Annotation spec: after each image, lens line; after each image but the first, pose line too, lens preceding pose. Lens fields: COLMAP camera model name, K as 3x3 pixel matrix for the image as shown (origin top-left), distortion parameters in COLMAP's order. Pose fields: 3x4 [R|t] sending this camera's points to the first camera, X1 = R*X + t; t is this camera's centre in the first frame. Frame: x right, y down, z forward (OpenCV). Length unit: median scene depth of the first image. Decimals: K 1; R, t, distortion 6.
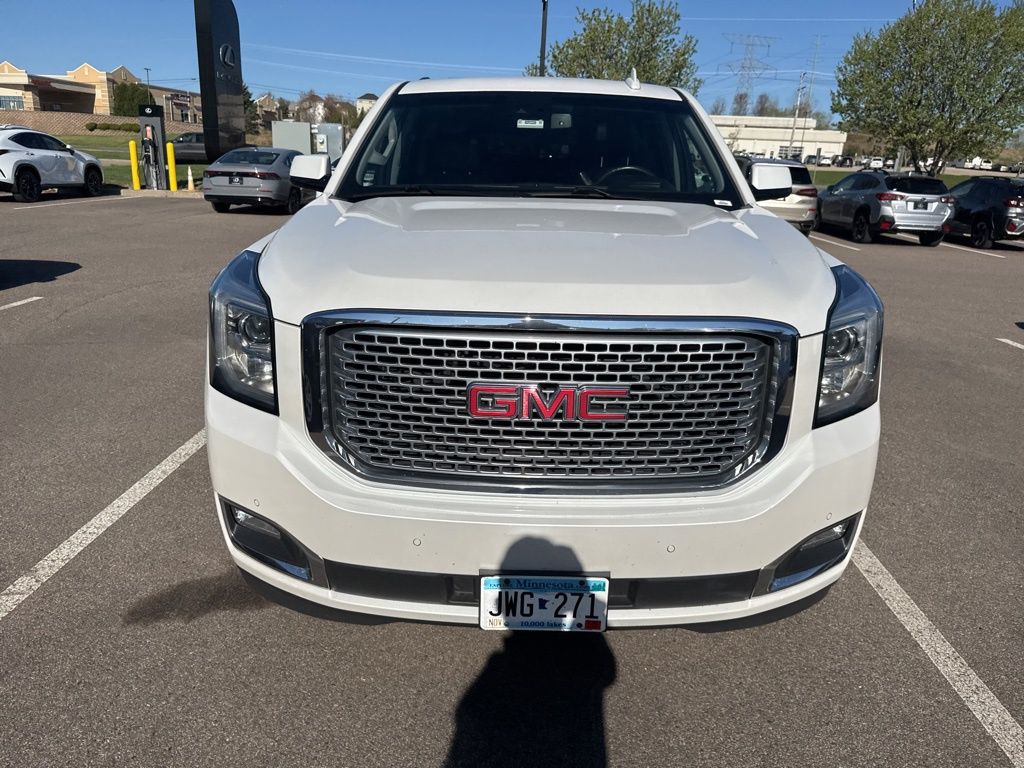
lens RADIAL K [[721.9, 0, 517.2], [0, 721.9, 390.0], [0, 0, 1]] dist [0.001723, -0.004527]
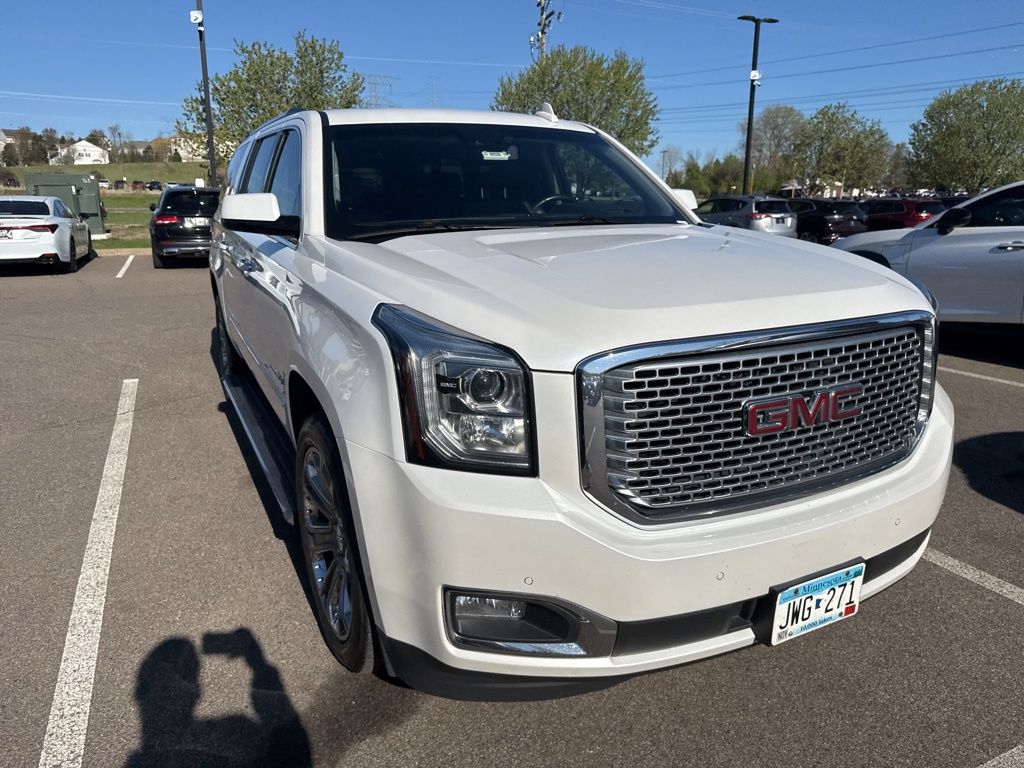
lens RADIAL K [[723.6, 0, 513.2], [0, 723.6, 377.6], [0, 0, 1]] dist [0.029838, -0.037227]
pose [[0.893072, -0.143157, 0.426531, -0.708156], [0.168348, 0.985488, -0.021727, -0.070220], [-0.417231, 0.091210, 0.904212, 0.193682]]
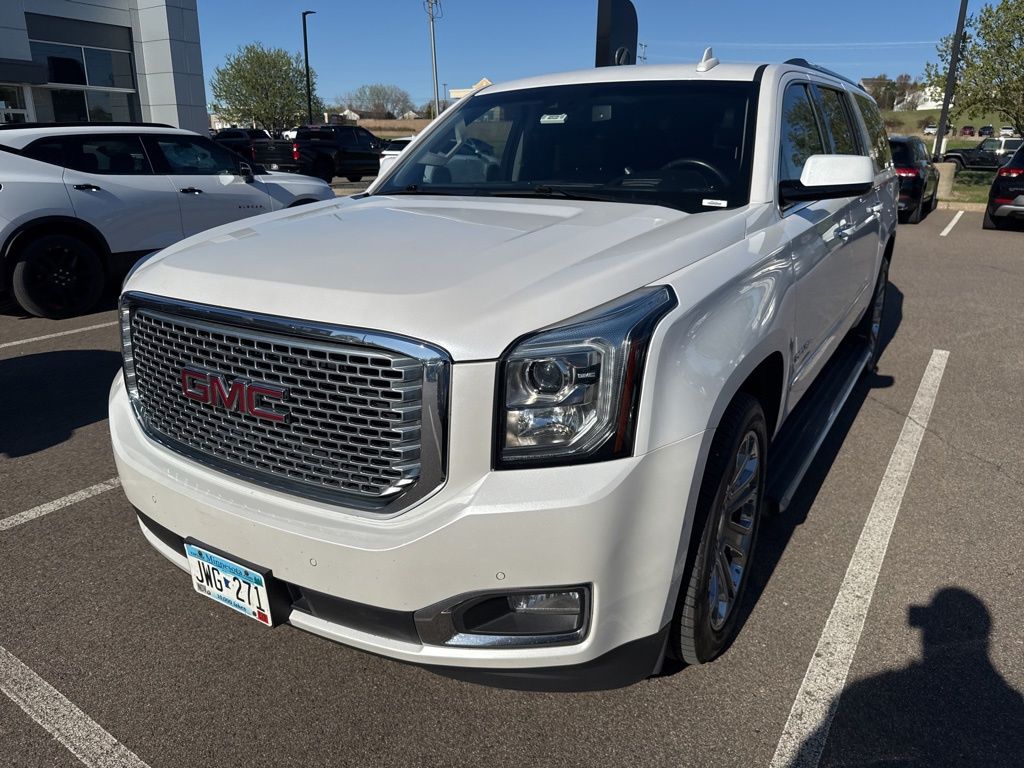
lens RADIAL K [[716.8, 0, 506.6], [0, 716.8, 377.6], [0, 0, 1]] dist [0.028096, -0.032857]
pose [[0.851436, 0.131809, -0.507625, 0.821439], [-0.135047, 0.990365, 0.030644, -0.082288], [0.506774, 0.042461, 0.861033, 0.270348]]
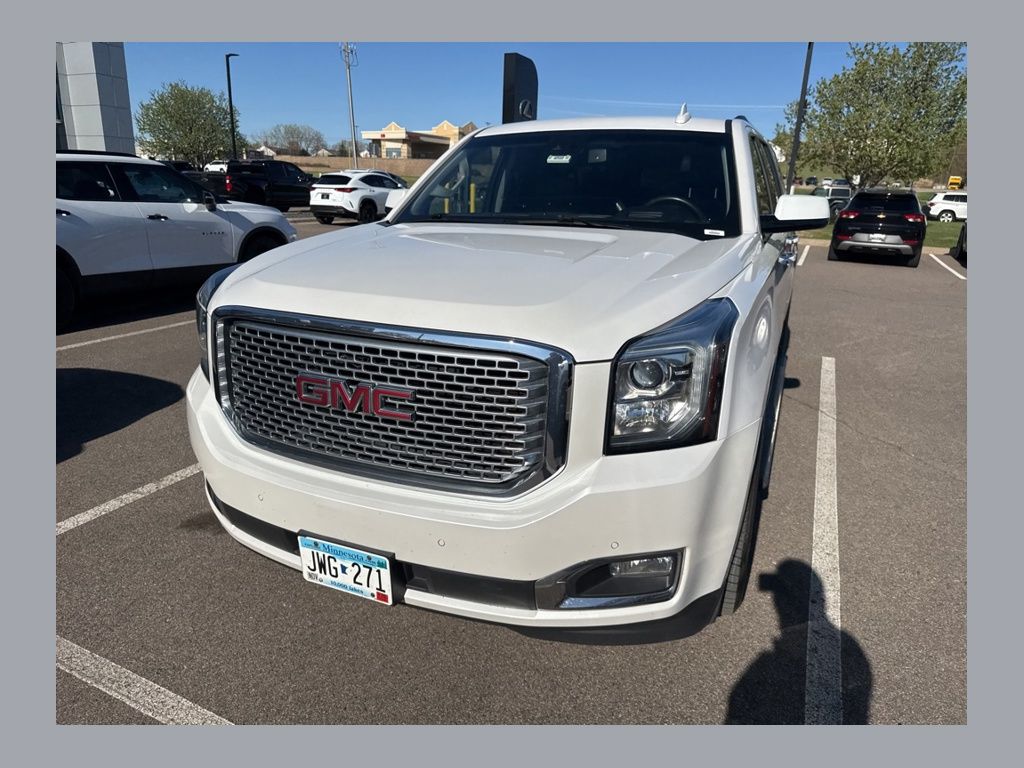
lens RADIAL K [[637.6, 0, 512.0], [0, 637.6, 384.0], [0, 0, 1]] dist [0.028549, -0.030806]
pose [[0.918523, 0.108764, -0.380114, 0.602350], [-0.116450, 0.993193, 0.002795, -0.031928], [0.377830, 0.041697, 0.924936, 0.127790]]
